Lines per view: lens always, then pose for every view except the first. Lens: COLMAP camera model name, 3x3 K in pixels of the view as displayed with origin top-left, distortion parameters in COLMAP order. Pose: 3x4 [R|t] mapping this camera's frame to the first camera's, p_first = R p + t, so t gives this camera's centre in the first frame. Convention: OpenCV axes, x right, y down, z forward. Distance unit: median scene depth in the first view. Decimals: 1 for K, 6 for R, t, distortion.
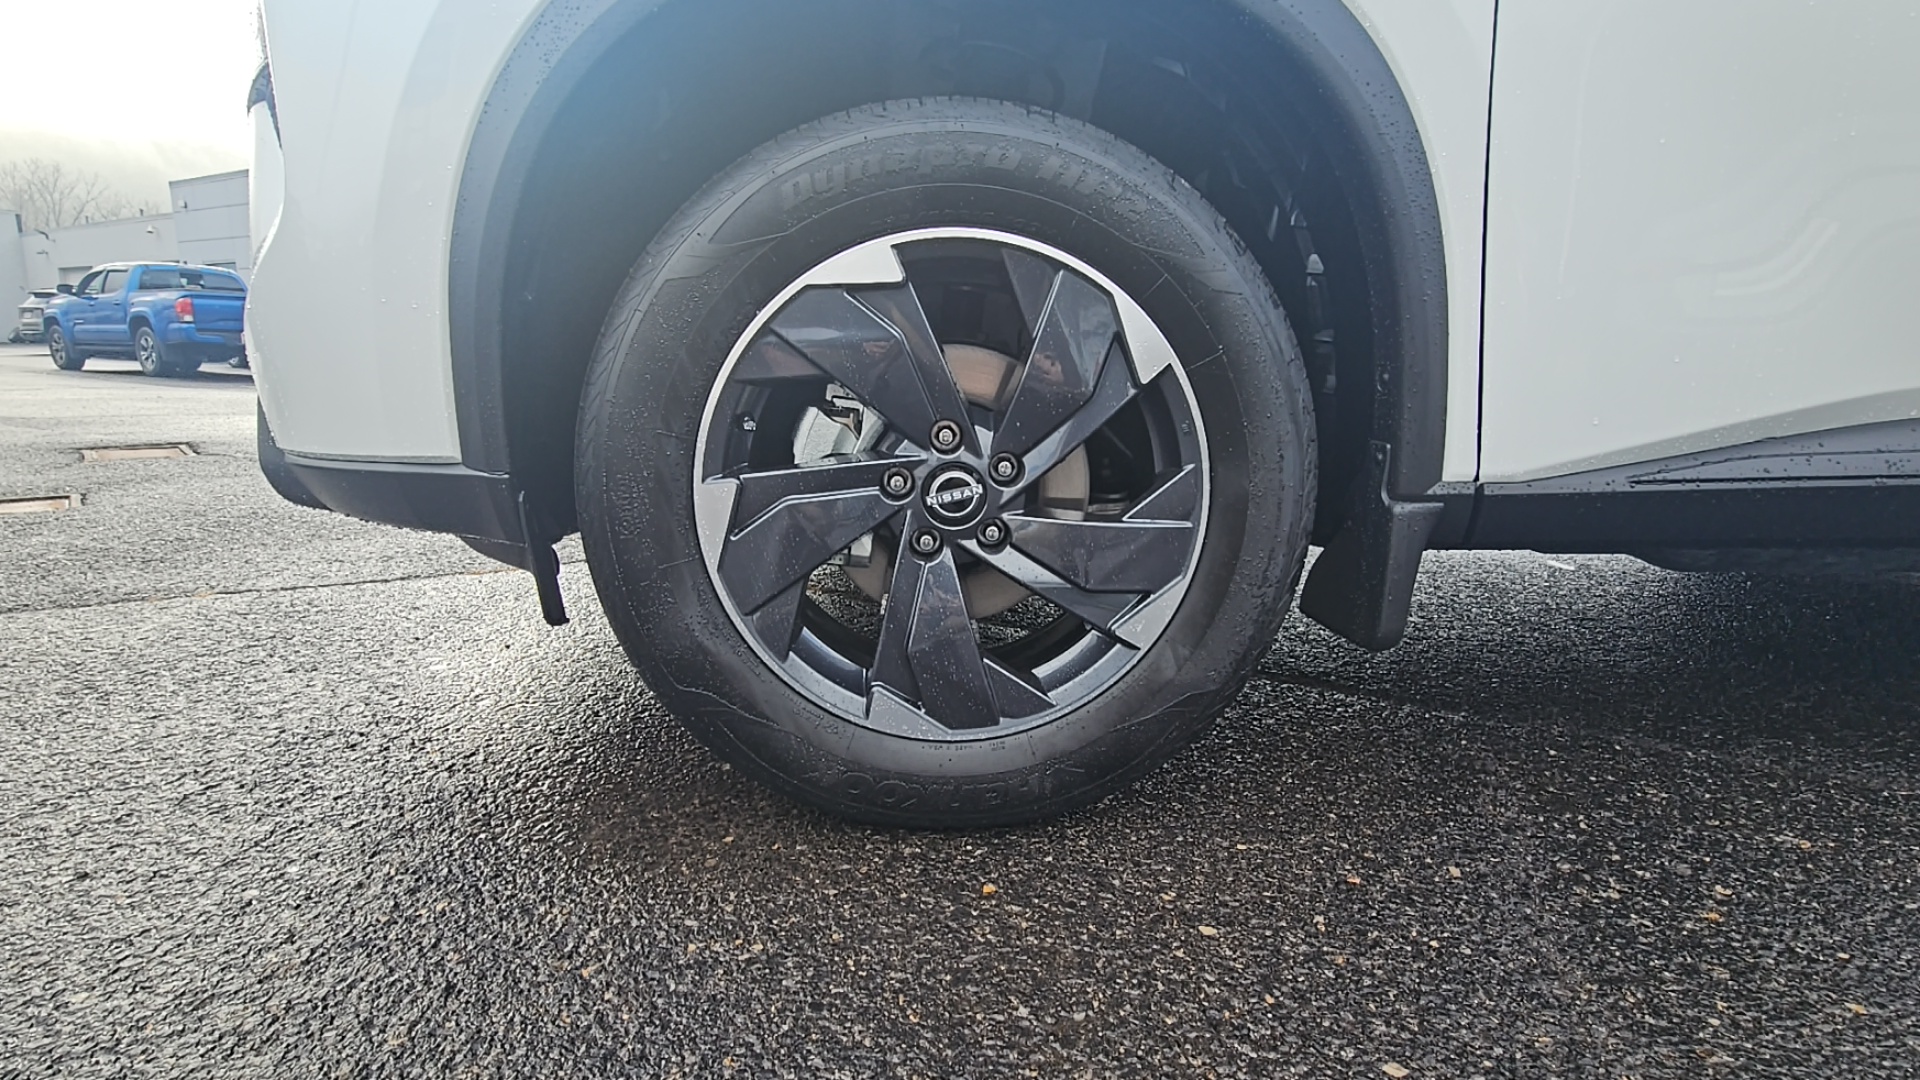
lens RADIAL K [[860.4, 0, 956.4], [0, 860.4, 533.3], [0, 0, 1]] dist [0.017422, -0.009174]
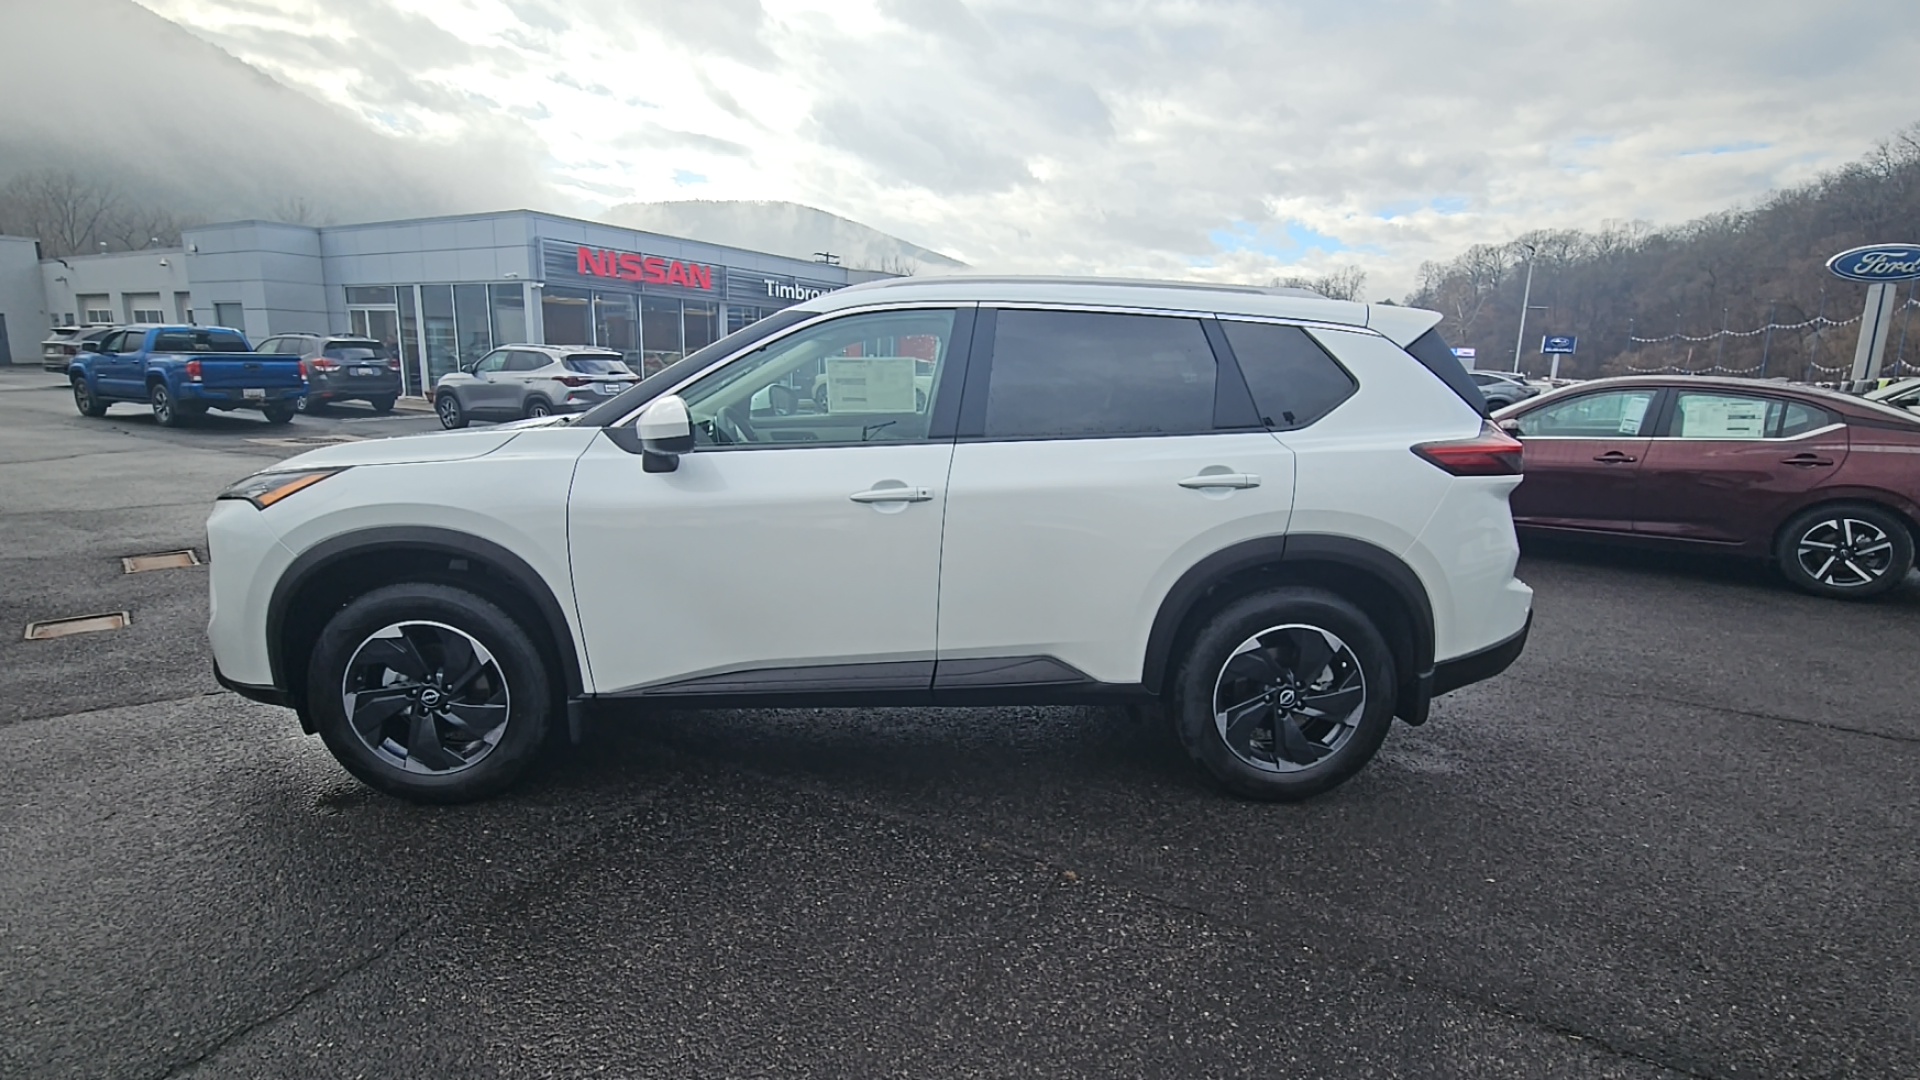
lens RADIAL K [[860.4, 0, 956.4], [0, 860.4, 533.3], [0, 0, 1]] dist [0.017422, -0.009174]
pose [[0.999976, 0.002726, -0.006365, 1.212860], [-0.002750, 0.999989, -0.003758, -0.396972], [0.006355, 0.003776, 0.999973, -1.346889]]
